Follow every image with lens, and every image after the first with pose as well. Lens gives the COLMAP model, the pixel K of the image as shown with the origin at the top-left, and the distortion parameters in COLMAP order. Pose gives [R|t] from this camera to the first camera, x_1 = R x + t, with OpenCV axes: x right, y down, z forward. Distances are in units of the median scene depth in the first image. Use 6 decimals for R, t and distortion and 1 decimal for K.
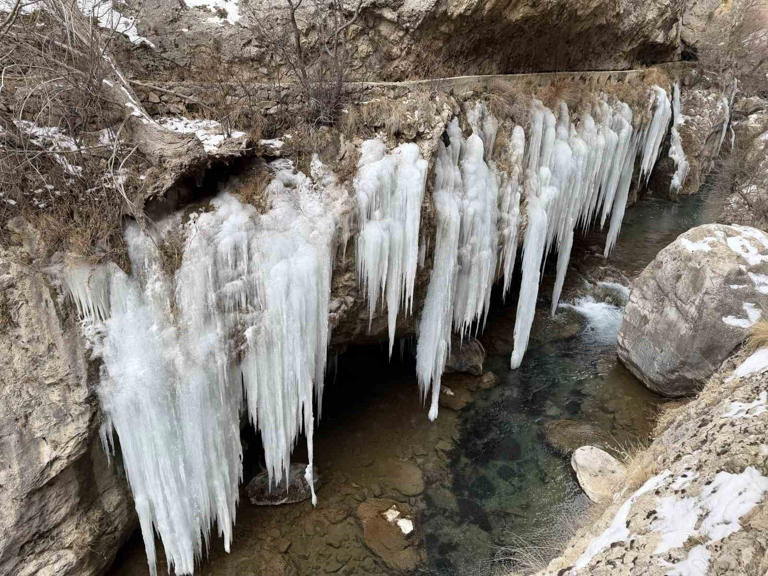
lens RADIAL K [[535.3, 0, 384.0], [0, 535.3, 288.0], [0, 0, 1]] dist [0.103918, -0.128793]
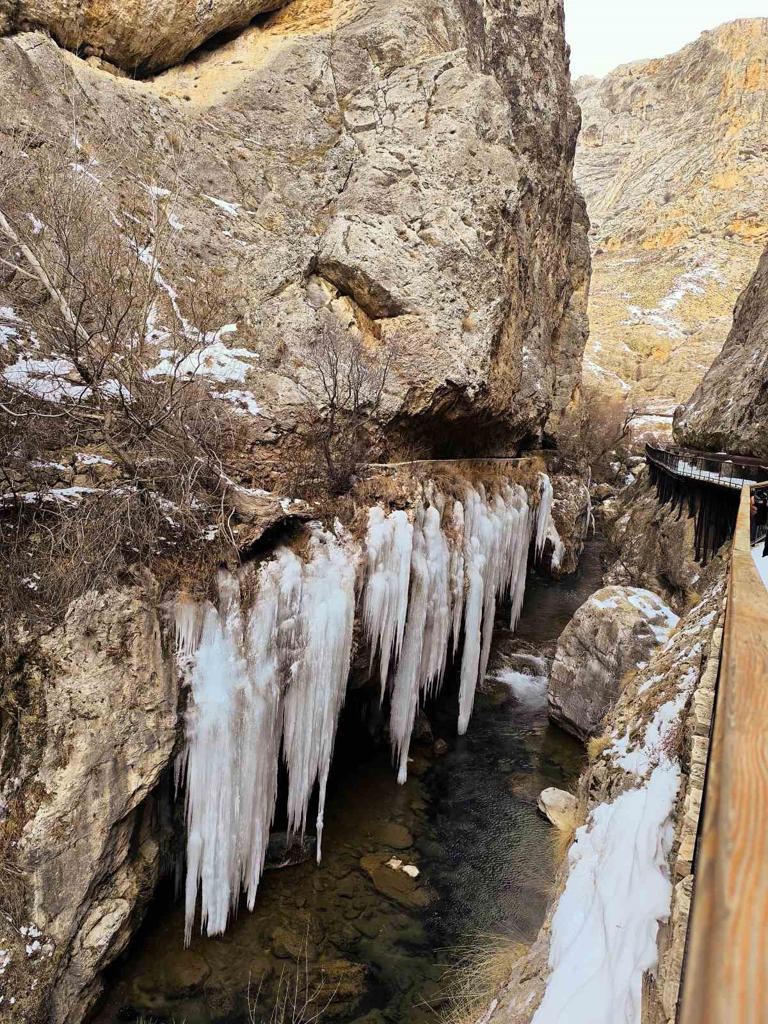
lens RADIAL K [[687.5, 0, 384.0], [0, 687.5, 512.0], [0, 0, 1]] dist [0.099622, -0.123861]
pose [[0.962146, 0.016941, 0.272008, -0.407963], [0.059292, 0.961149, -0.269588, 0.149684], [-0.266007, 0.275511, 0.923761, -0.420672]]
